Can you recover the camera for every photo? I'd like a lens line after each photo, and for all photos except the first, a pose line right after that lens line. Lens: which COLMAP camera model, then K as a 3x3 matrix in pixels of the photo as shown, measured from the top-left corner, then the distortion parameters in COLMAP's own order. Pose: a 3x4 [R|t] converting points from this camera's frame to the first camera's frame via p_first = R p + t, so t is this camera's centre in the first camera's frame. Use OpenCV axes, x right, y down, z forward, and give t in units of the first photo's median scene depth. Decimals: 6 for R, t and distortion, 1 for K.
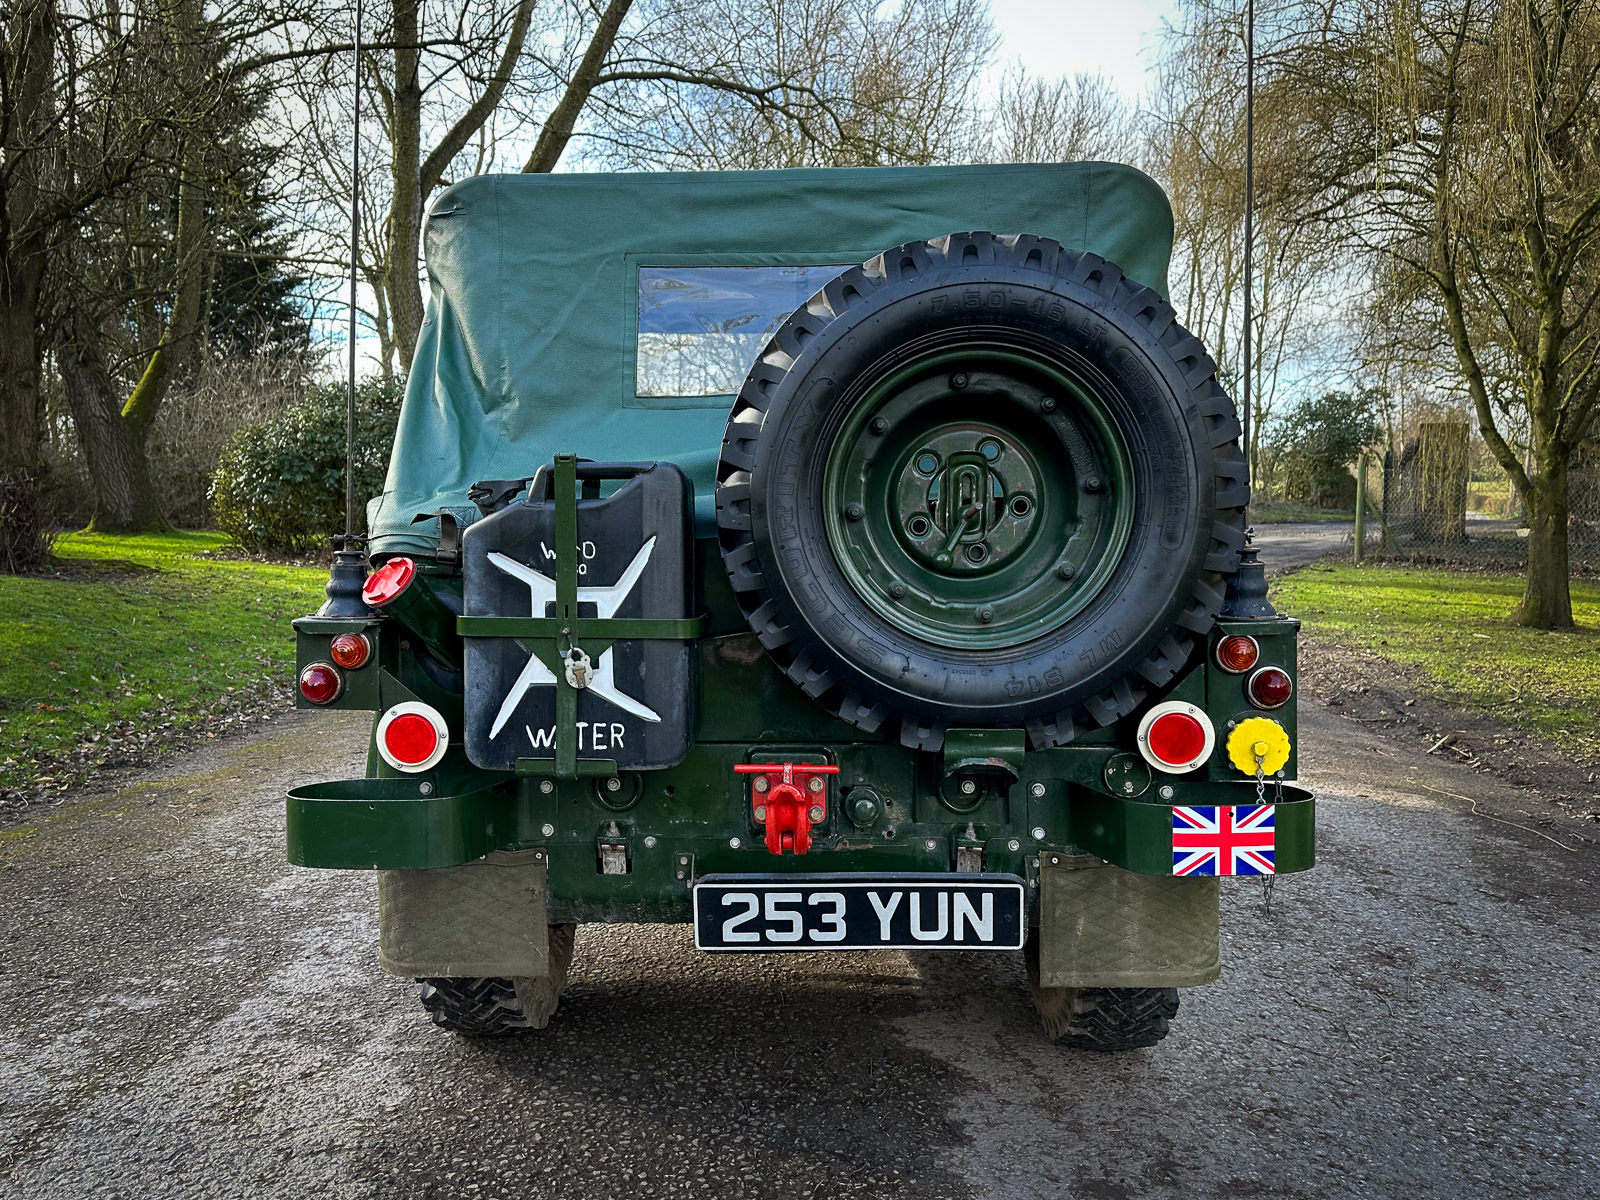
lens RADIAL K [[1142.0, 0, 752.6], [0, 1142.0, 581.1], [0, 0, 1]] dist [0.074335, -0.084826]
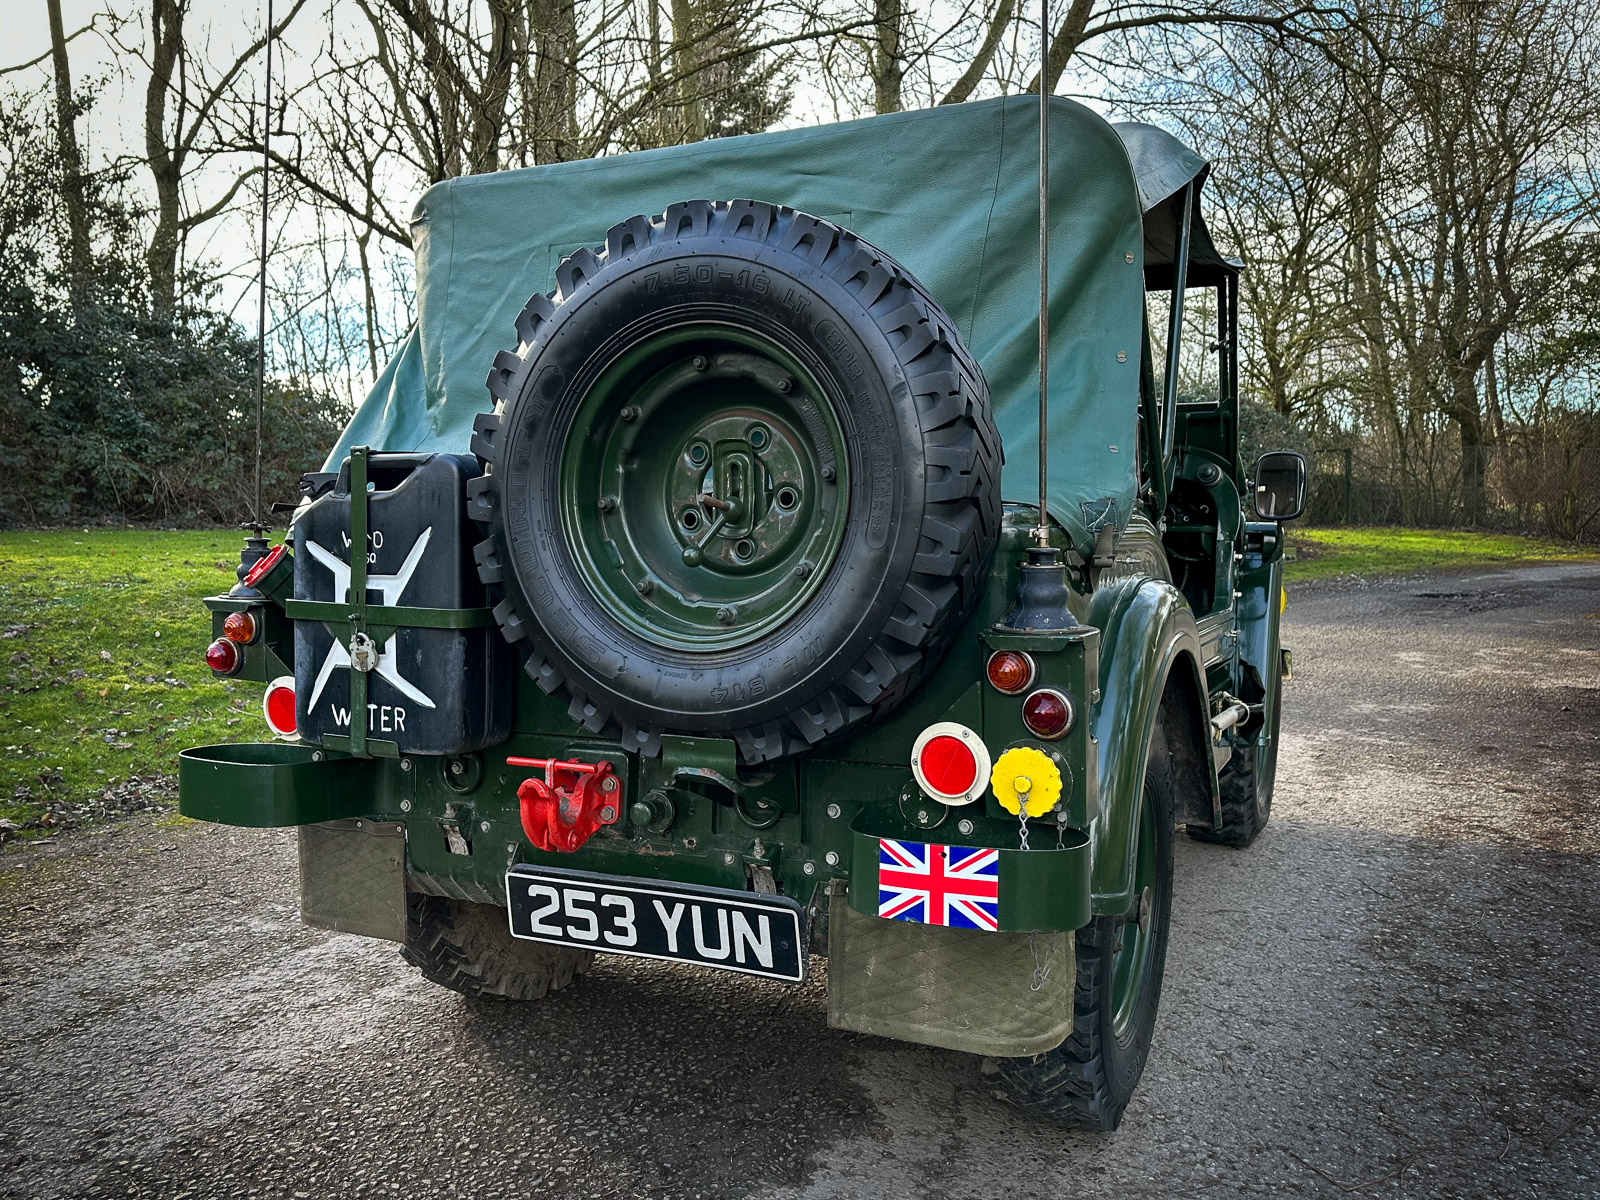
lens RADIAL K [[1195.2, 0, 840.0], [0, 1195.2, 598.7], [0, 0, 1]] dist [0.099306, -0.121080]
pose [[0.925245, 0.030251, -0.378163, 0.617471], [-0.022843, 0.999449, 0.024060, -0.008947], [0.378682, -0.013623, 0.925426, 0.128686]]
